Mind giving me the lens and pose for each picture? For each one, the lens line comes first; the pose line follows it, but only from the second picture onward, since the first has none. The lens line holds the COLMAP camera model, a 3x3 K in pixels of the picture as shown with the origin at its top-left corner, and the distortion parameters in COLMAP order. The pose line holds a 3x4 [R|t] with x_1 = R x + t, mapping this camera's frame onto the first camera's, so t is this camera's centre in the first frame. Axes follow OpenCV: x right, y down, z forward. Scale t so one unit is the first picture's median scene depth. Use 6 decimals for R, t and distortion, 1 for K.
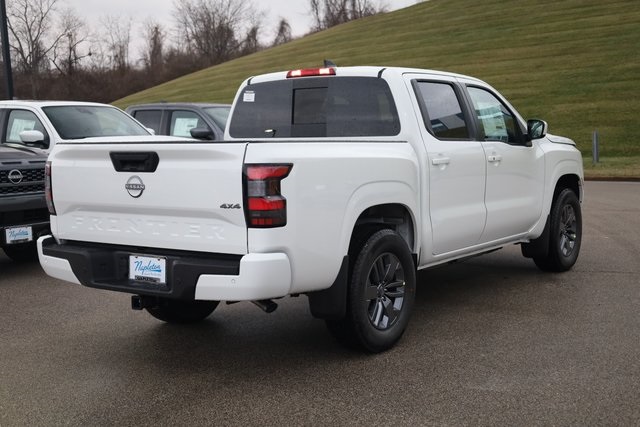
lens RADIAL K [[883.2, 0, 305.7], [0, 883.2, 213.3], [0, 0, 1]] dist [0.024348, 0.044685]
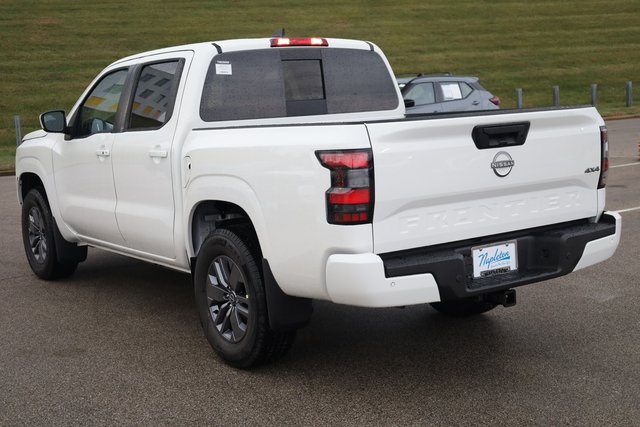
lens RADIAL K [[921.3, 0, 320.0], [0, 921.3, 213.5], [0, 0, 1]] dist [0.014157, 0.072585]
pose [[0.334128, -0.119009, 0.934984, -0.880775], [0.130446, 0.988289, 0.079177, -0.061735], [-0.933457, 0.095510, 0.345739, 0.692644]]
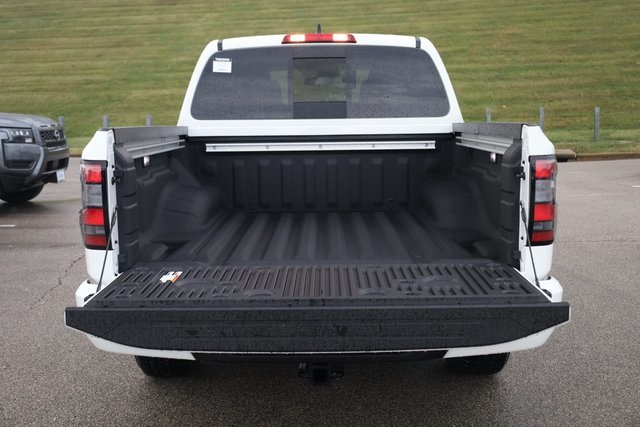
lens RADIAL K [[735.7, 0, 320.0], [0, 735.7, 213.5], [0, 0, 1]] dist [0.033522, 0.001803]
pose [[0.814155, -0.074984, 0.575786, -0.401075], [0.051223, 0.997036, 0.057414, -0.038660], [-0.578384, -0.017250, 0.815582, 0.454449]]
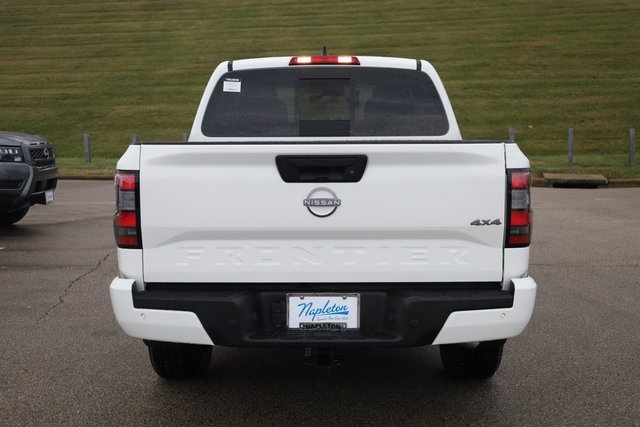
lens RADIAL K [[854.1, 0, 320.4], [0, 854.1, 222.0], [0, 0, 1]] dist [0.012324, 0.052155]
pose [[0.817110, -0.050262, 0.574286, -0.485057], [0.043500, 0.998728, 0.025518, -0.025764], [-0.574838, 0.004131, 0.818257, 0.337800]]
